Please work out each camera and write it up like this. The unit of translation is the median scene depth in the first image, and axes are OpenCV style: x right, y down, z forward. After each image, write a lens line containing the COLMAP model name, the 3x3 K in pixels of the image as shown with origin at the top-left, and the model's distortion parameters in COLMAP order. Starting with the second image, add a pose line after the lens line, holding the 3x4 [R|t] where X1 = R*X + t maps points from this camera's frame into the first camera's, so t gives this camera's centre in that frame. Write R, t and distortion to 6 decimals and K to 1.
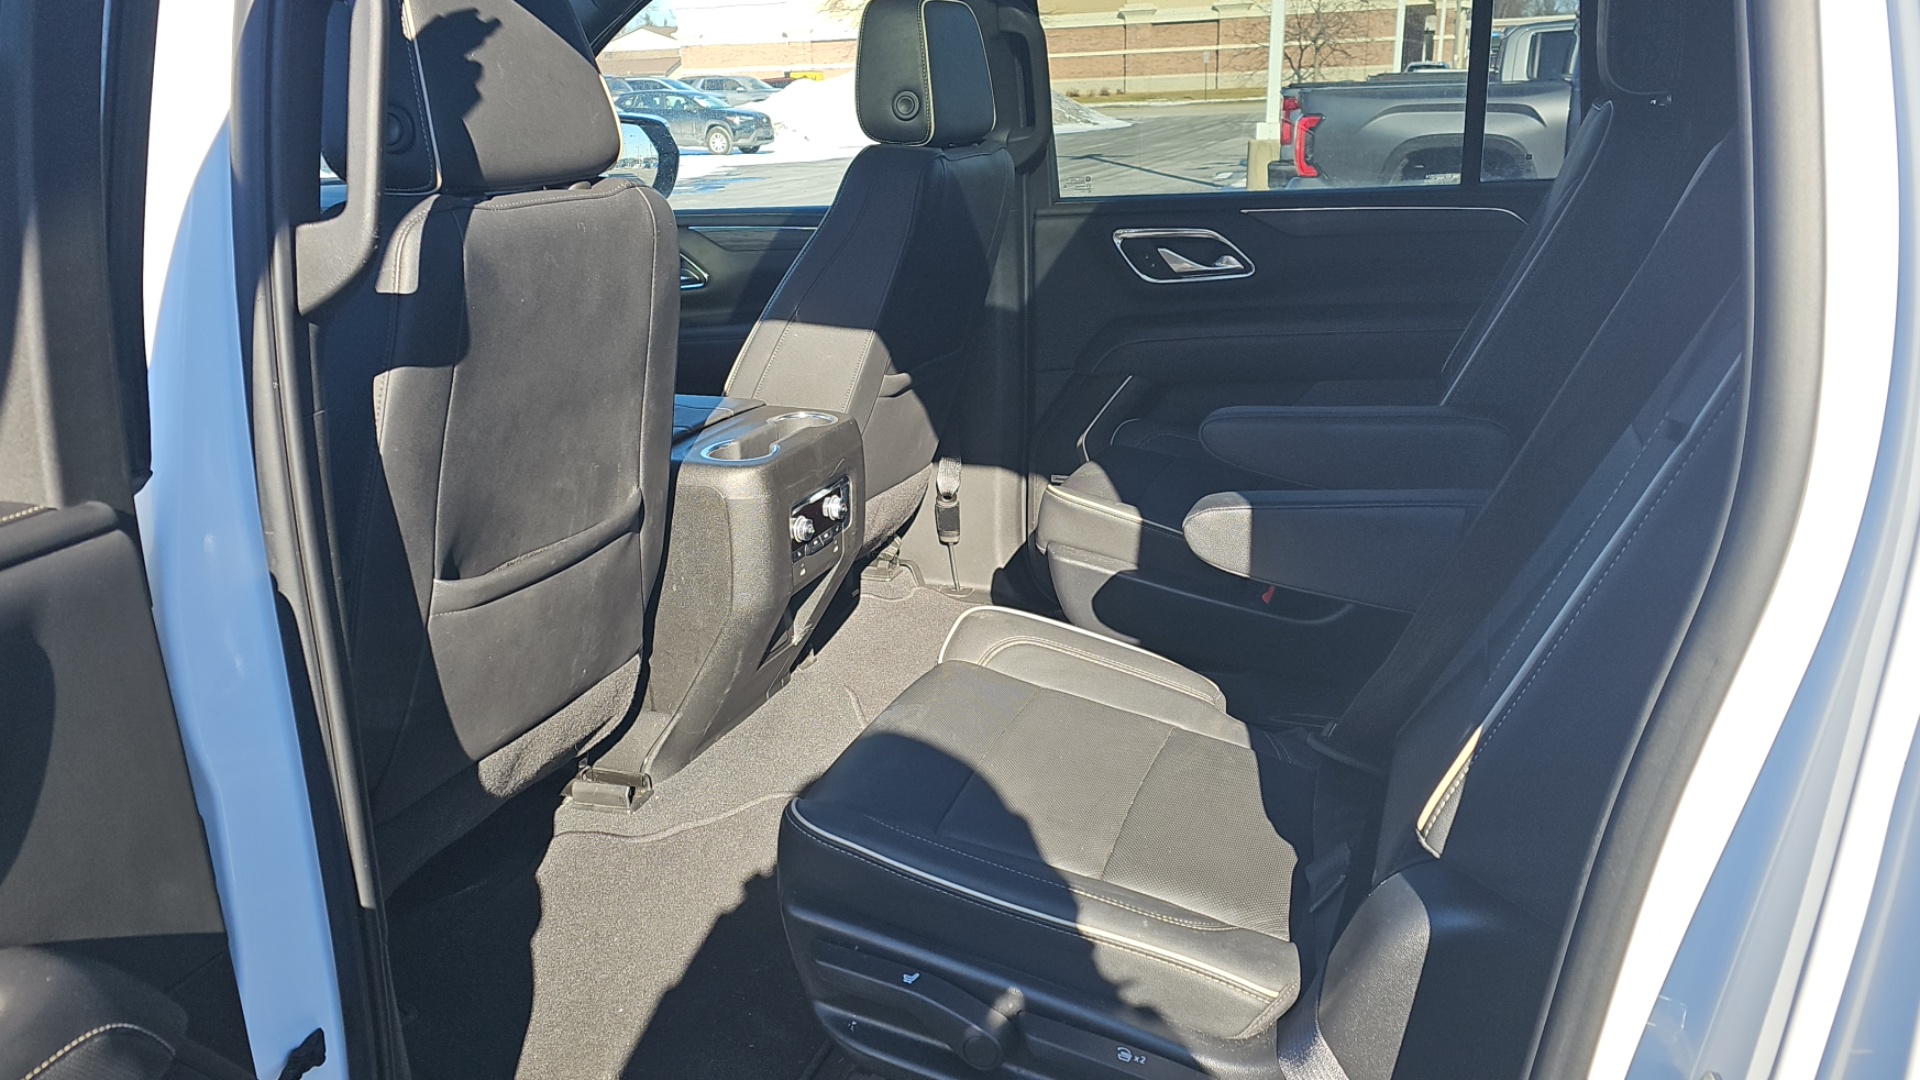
lens RADIAL K [[1382.4, 0, 960.0], [0, 1382.4, 540.0], [0, 0, 1]] dist [0.069224, -0.054925]
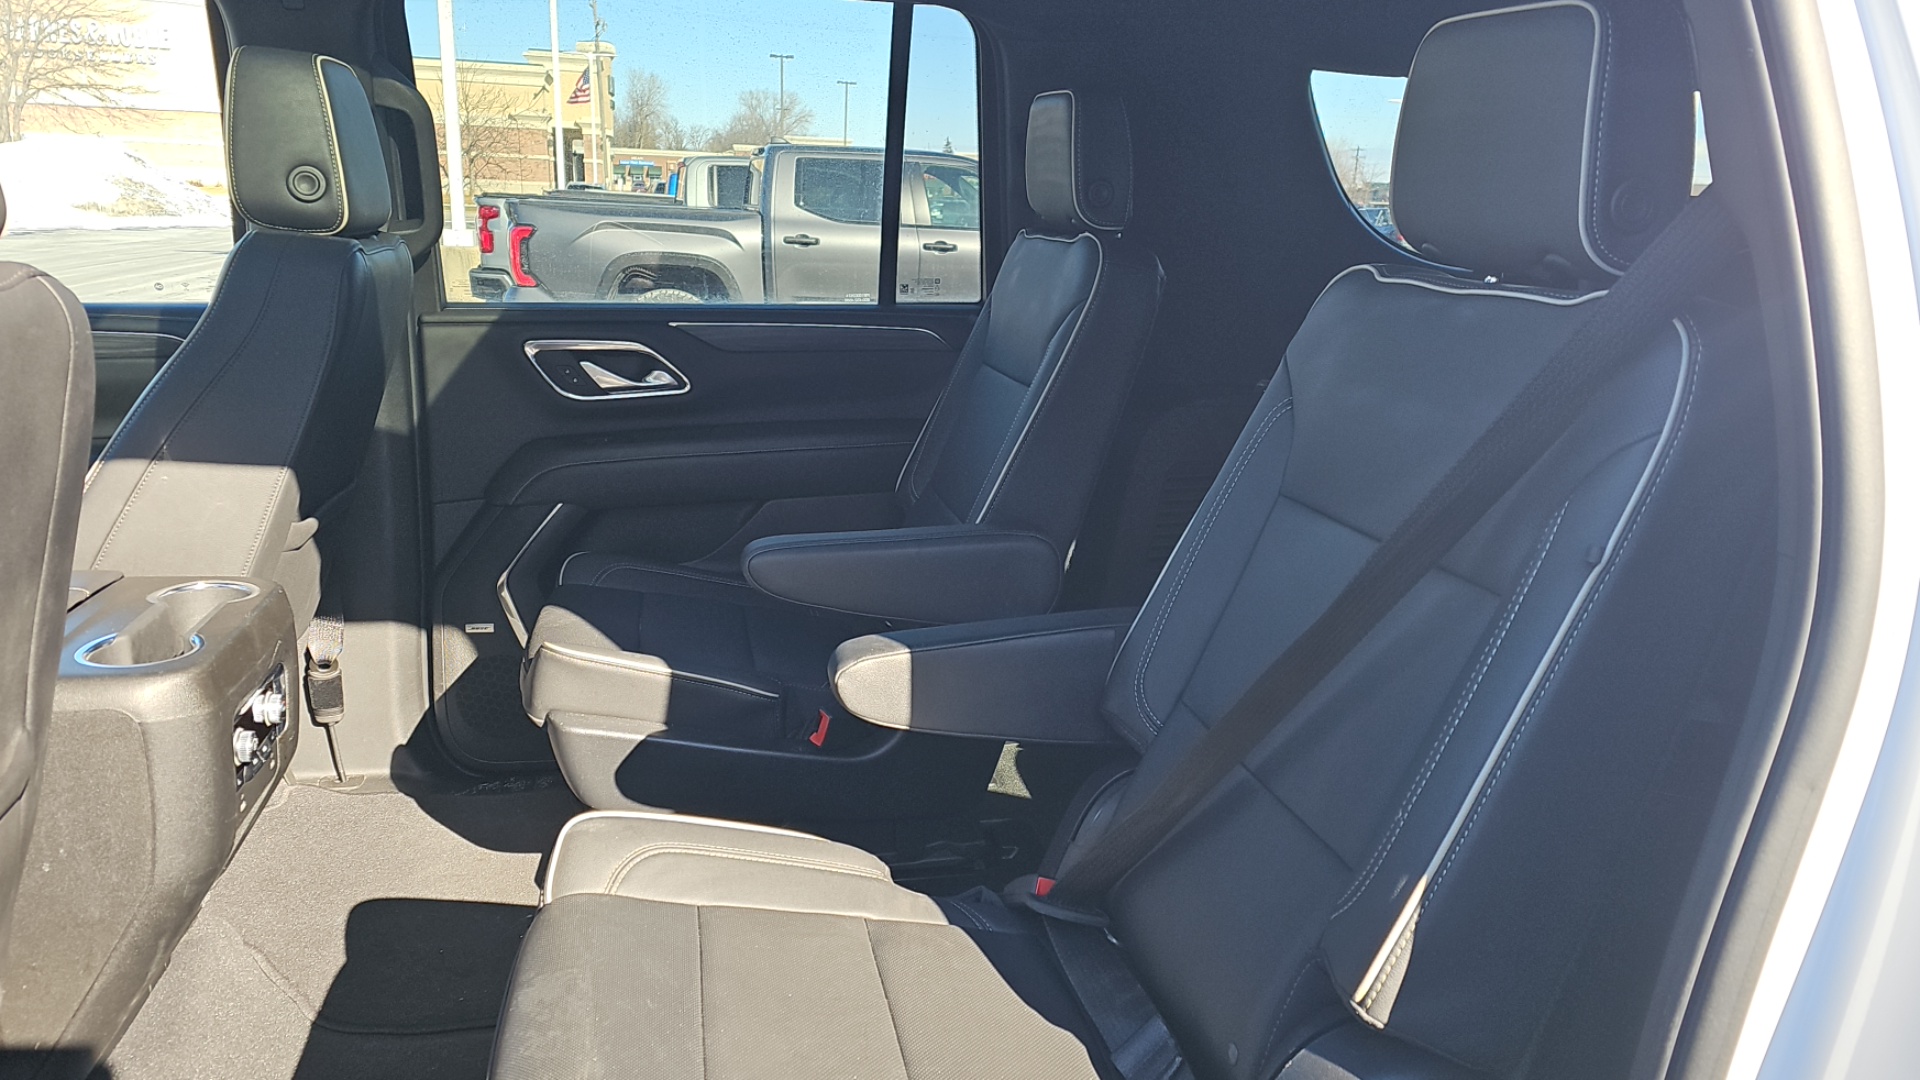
lens RADIAL K [[1357.7, 0, 961.1], [0, 1357.7, 519.8], [0, 0, 1]] dist [0.081036, -0.063379]
pose [[0.832983, -0.062505, 0.549756, -0.171085], [0.109896, 0.992493, -0.053671, -0.040488], [-0.542275, 0.105123, 0.833599, 0.165636]]
